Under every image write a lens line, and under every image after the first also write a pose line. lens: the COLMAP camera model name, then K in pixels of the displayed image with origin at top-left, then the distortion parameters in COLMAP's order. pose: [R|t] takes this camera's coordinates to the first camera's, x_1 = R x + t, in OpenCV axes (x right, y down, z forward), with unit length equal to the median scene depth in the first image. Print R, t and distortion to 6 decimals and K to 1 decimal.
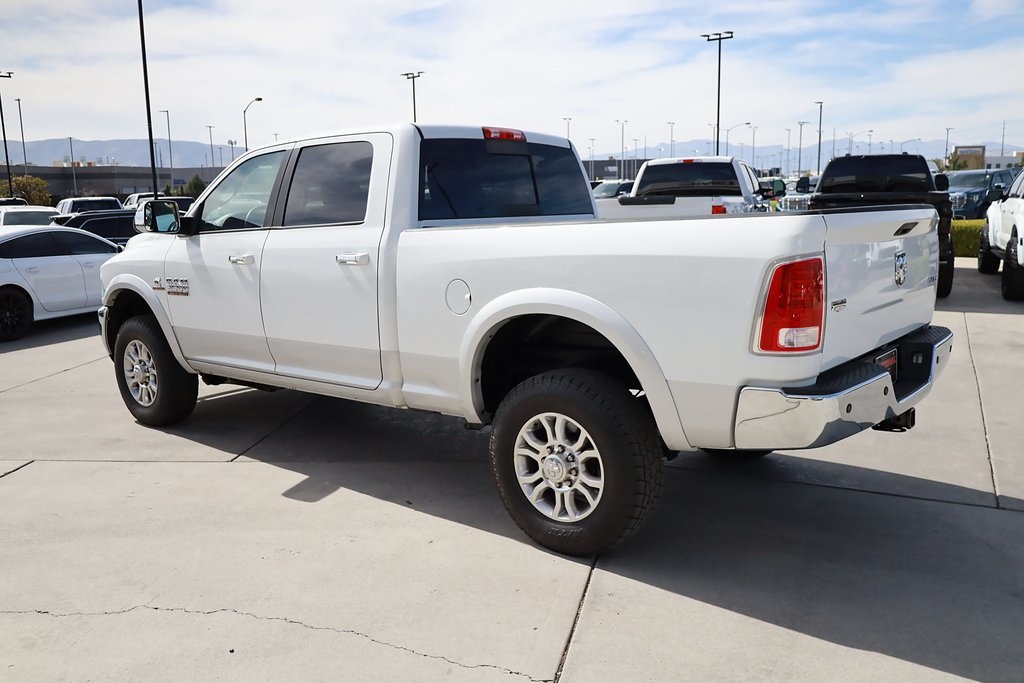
lens RADIAL K [[805.3, 0, 512.0], [0, 805.3, 341.5], [0, 0, 1]] dist [-0.012677, -0.003707]
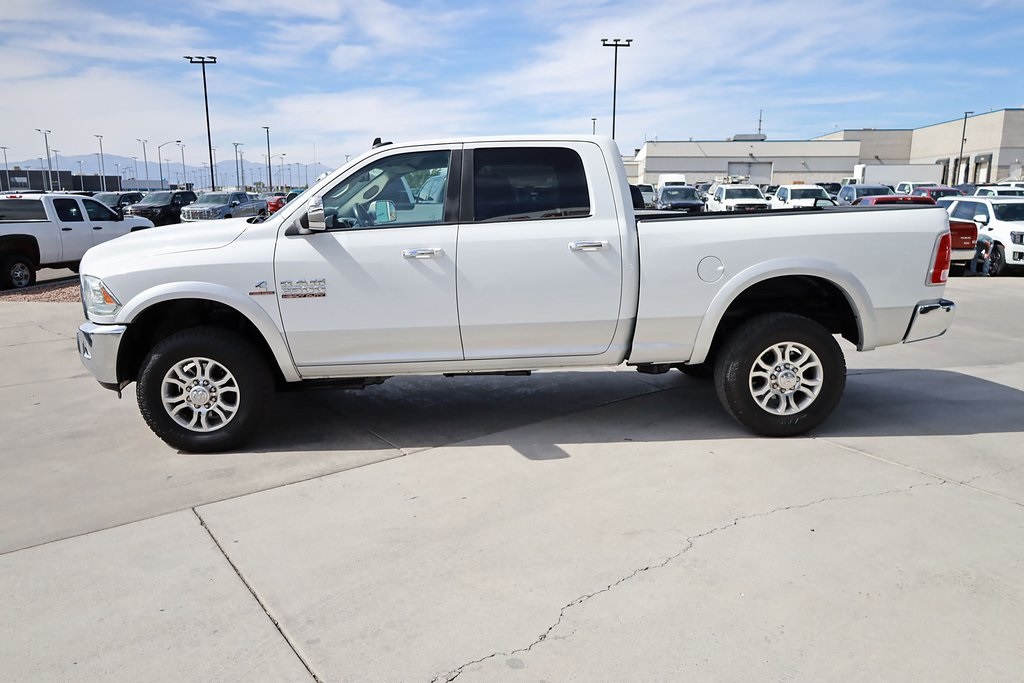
lens RADIAL K [[697.9, 0, 512.0], [0, 697.9, 341.5], [0, 0, 1]] dist [-0.001959, -0.001427]
pose [[0.758846, -0.114894, 0.641055, -0.930736], [0.109301, 0.992822, 0.048555, -0.024119], [-0.642033, 0.033222, 0.765957, 0.272618]]
